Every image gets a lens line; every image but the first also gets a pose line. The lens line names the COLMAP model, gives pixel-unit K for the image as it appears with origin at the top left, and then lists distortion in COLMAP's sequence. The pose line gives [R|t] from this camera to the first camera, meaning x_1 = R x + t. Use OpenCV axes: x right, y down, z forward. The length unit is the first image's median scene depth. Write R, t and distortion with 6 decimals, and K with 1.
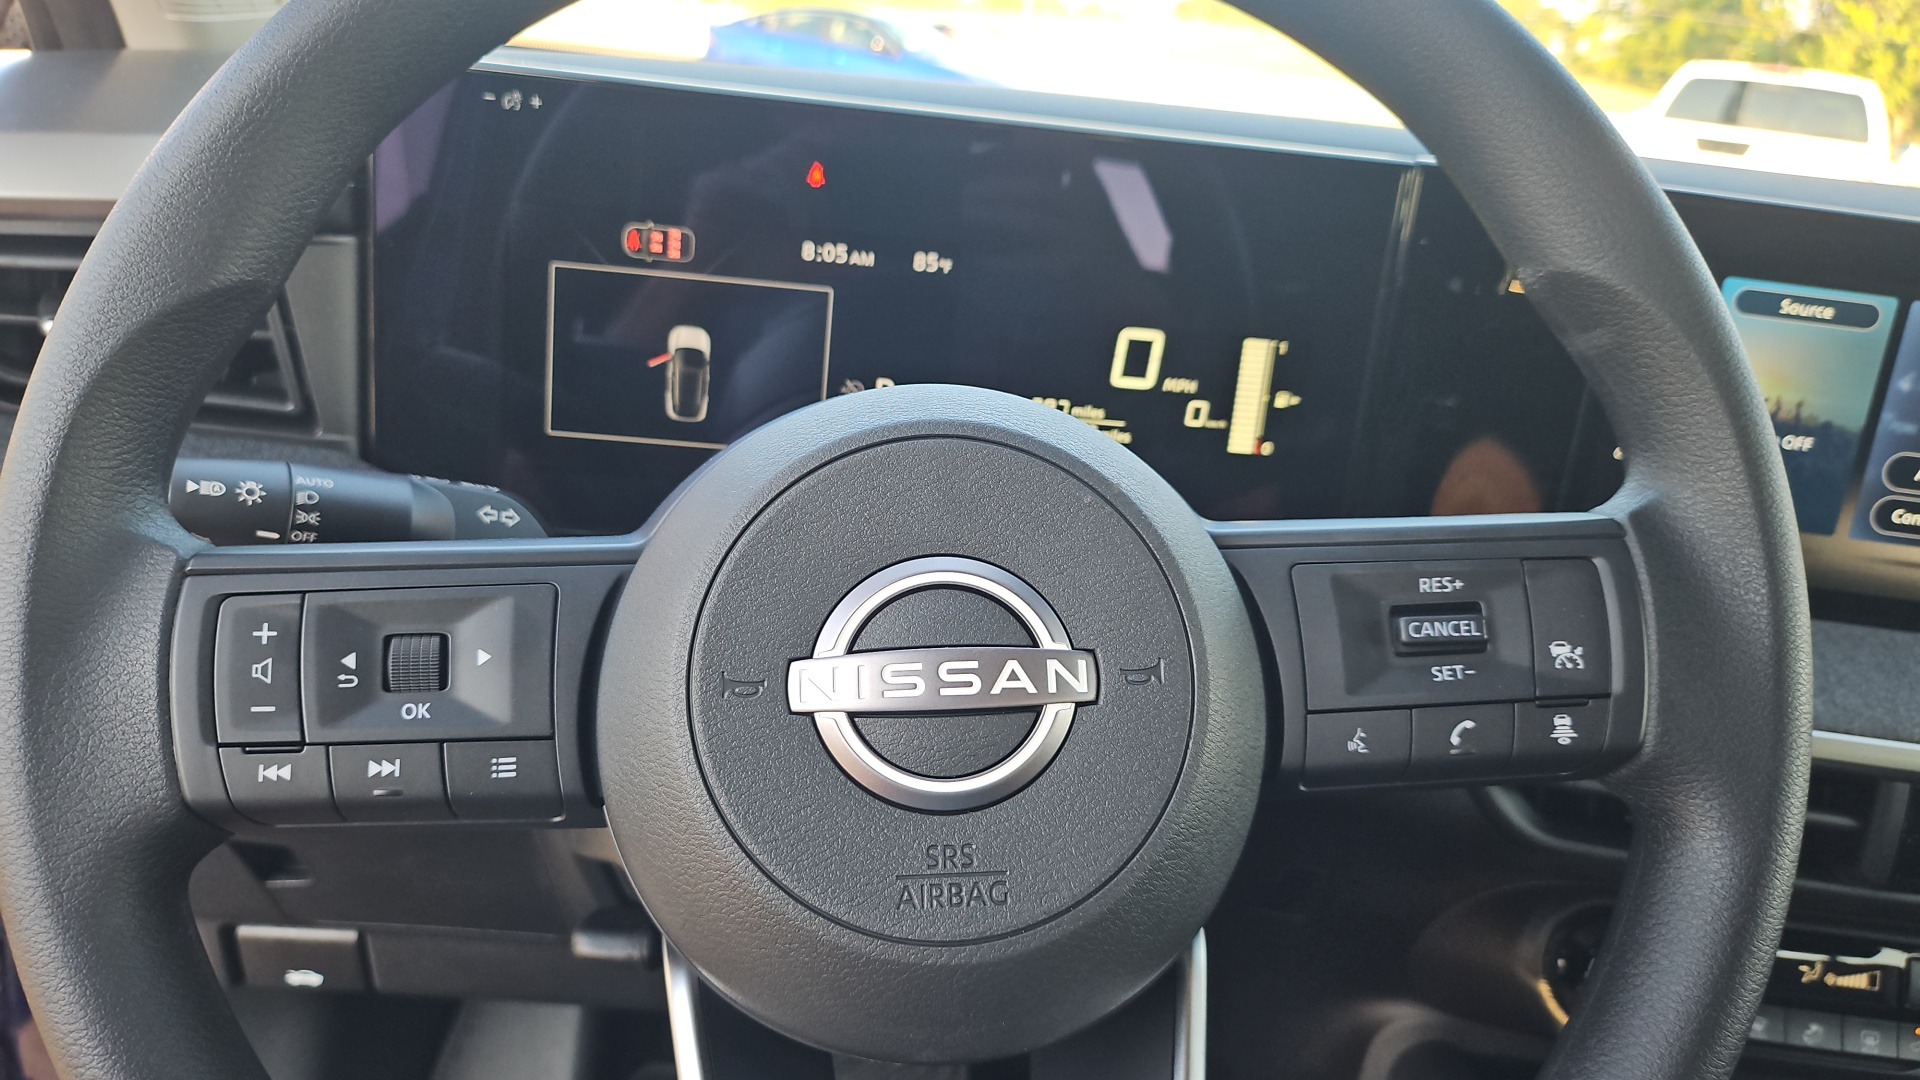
lens RADIAL K [[1421.0, 0, 960.0], [0, 1421.0, 540.0], [0, 0, 1]] dist [-0.000408, -0.004518]
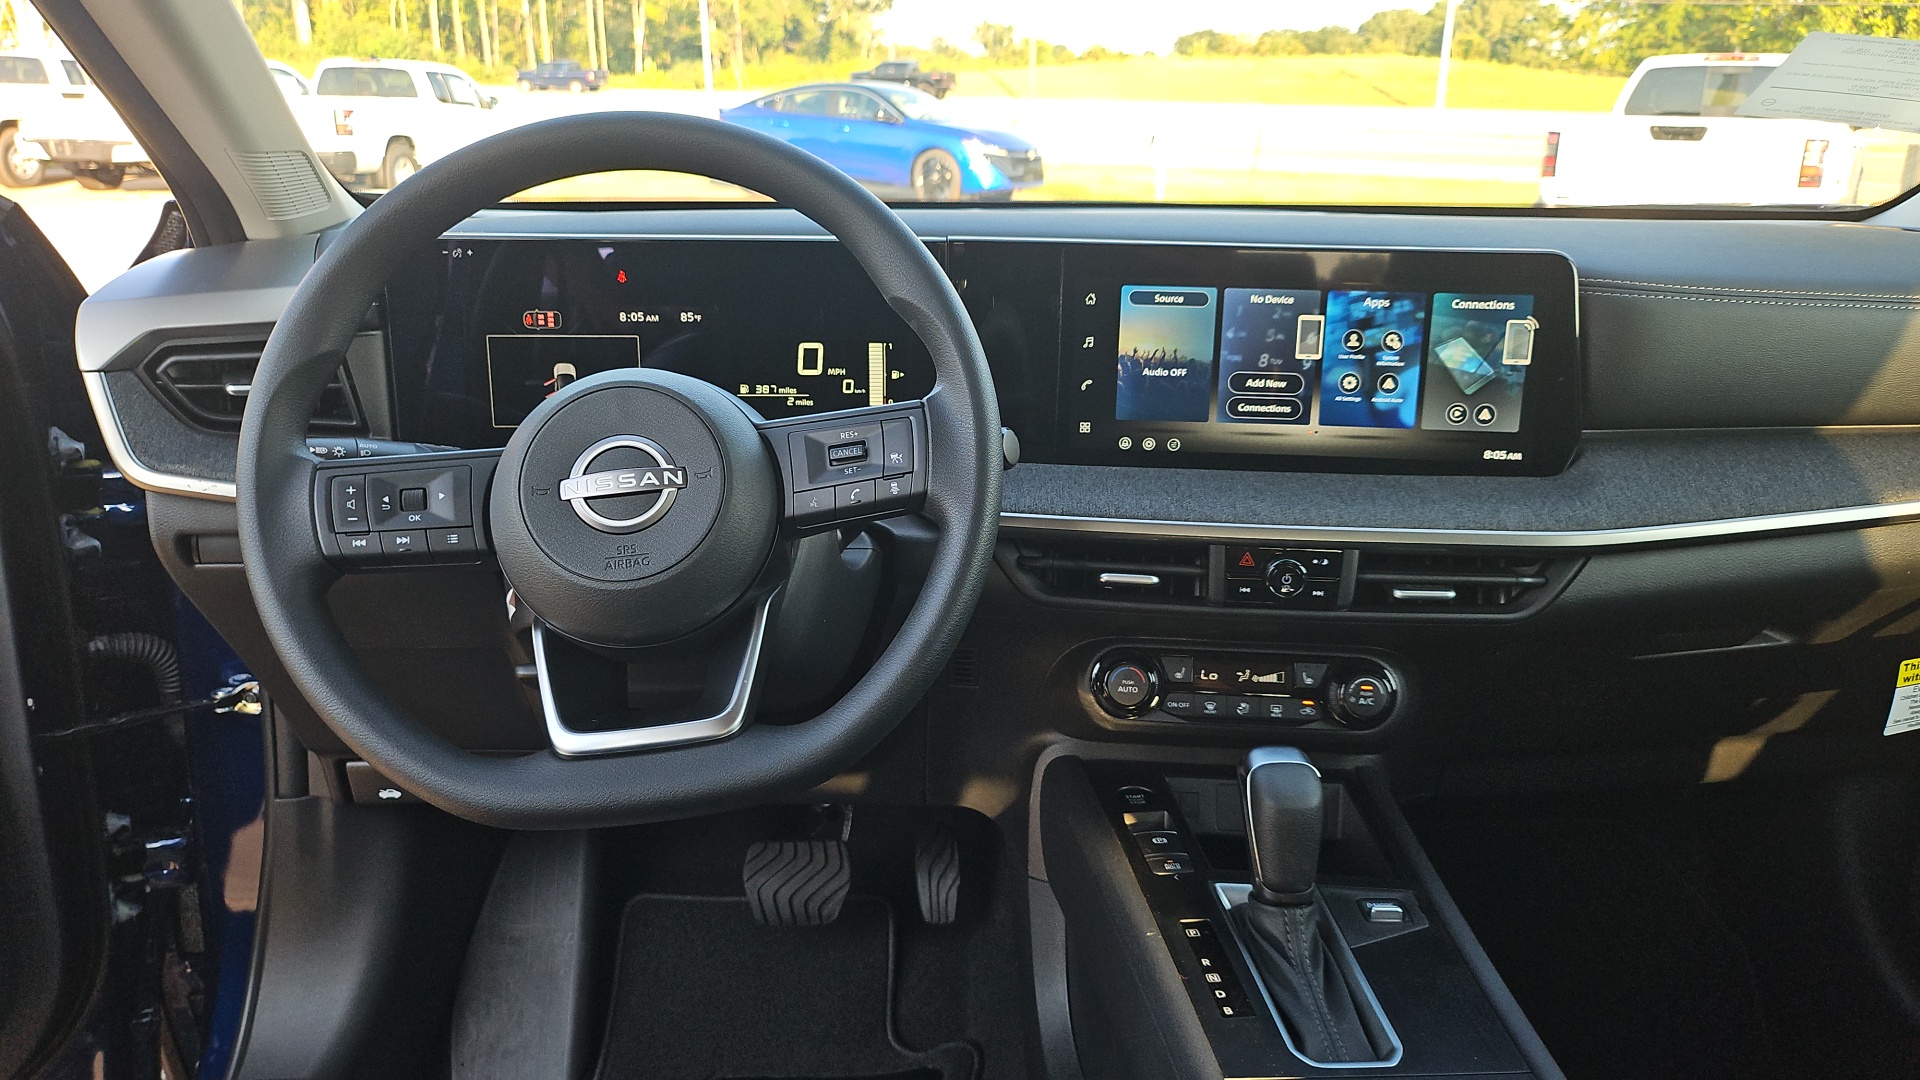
lens RADIAL K [[1353.6, 0, 969.0], [0, 1353.6, 538.5], [0, 0, 1]] dist [0.051497, -0.076020]
pose [[0.995888, -0.088285, -0.020337, 0.424613], [0.087690, 0.995740, -0.028488, 0.211906], [0.022765, 0.026588, 0.999387, -0.917090]]
